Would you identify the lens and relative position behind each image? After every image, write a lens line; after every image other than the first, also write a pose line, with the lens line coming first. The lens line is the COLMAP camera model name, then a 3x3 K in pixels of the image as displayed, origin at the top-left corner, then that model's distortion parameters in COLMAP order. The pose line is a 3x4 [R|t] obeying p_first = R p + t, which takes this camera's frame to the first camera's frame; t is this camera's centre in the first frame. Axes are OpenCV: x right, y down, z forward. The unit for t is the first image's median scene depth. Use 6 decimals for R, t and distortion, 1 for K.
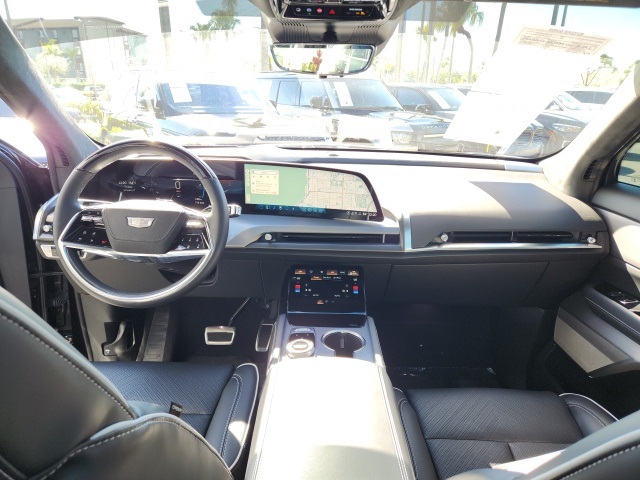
lens RADIAL K [[431.6, 0, 323.1], [0, 431.6, 242.2], [0, 0, 1]] dist [0.091942, -0.072048]
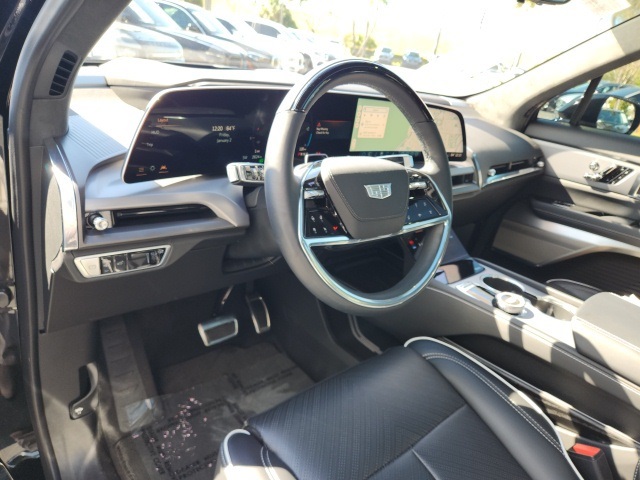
lens RADIAL K [[431.6, 0, 323.1], [0, 431.6, 242.2], [0, 0, 1]] dist [0.091942, -0.072048]
pose [[0.748891, -0.190530, 0.634713, -0.747500], [0.088069, 0.977897, 0.189637, -0.083062], [-0.656815, -0.086119, 0.749118, 0.441753]]
